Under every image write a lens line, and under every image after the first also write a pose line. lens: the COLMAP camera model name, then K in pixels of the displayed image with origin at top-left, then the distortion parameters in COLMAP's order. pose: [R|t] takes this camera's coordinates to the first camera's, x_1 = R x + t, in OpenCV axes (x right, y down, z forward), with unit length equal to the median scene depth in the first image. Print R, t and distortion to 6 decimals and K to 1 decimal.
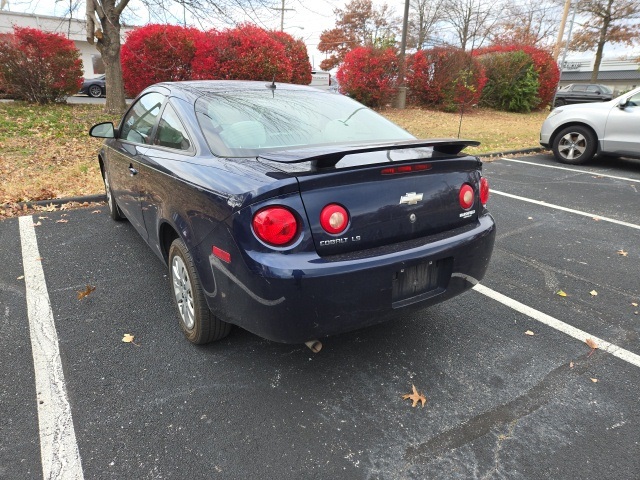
lens RADIAL K [[428.5, 0, 313.2], [0, 428.5, 242.5], [0, 0, 1]] dist [0.066514, -0.054855]
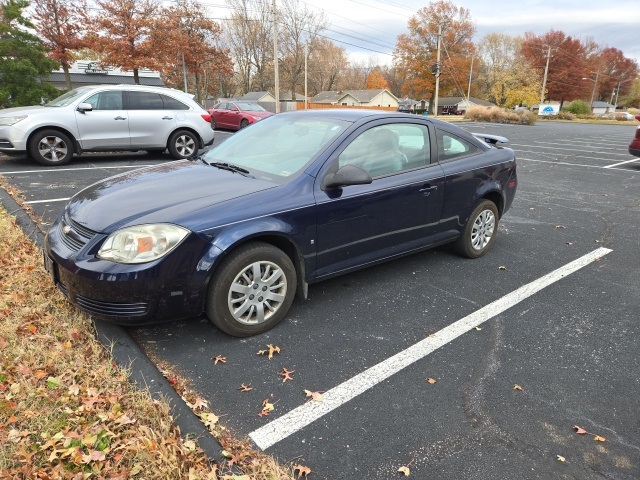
lens RADIAL K [[424.1, 0, 317.0], [0, 424.1, 237.8], [0, 0, 1]] dist [0.075595, -0.070629]
pose [[-0.132953, -0.318210, 0.938651, -0.199362], [0.303956, 0.888332, 0.344204, -0.071551], [-0.943363, 0.331071, -0.021385, 0.179161]]
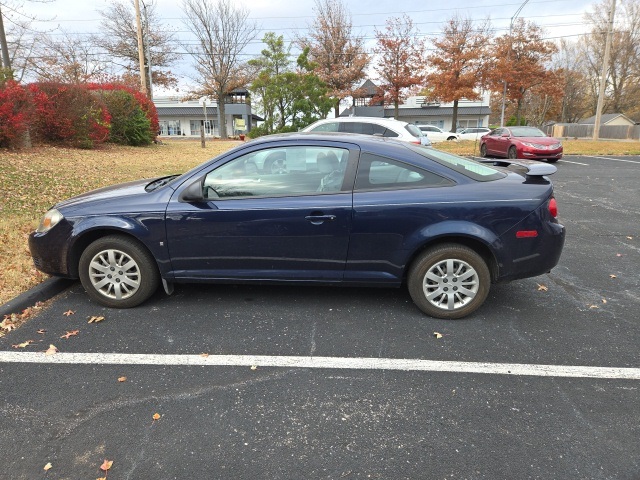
lens RADIAL K [[428.5, 0, 313.2], [0, 428.5, 242.5], [0, 0, 1]] dist [0.066514, -0.054855]
pose [[0.572490, -0.228577, 0.787406, -0.168939], [0.282498, 0.956541, 0.072283, -0.024991], [-0.769708, 0.181059, 0.612182, 0.049793]]
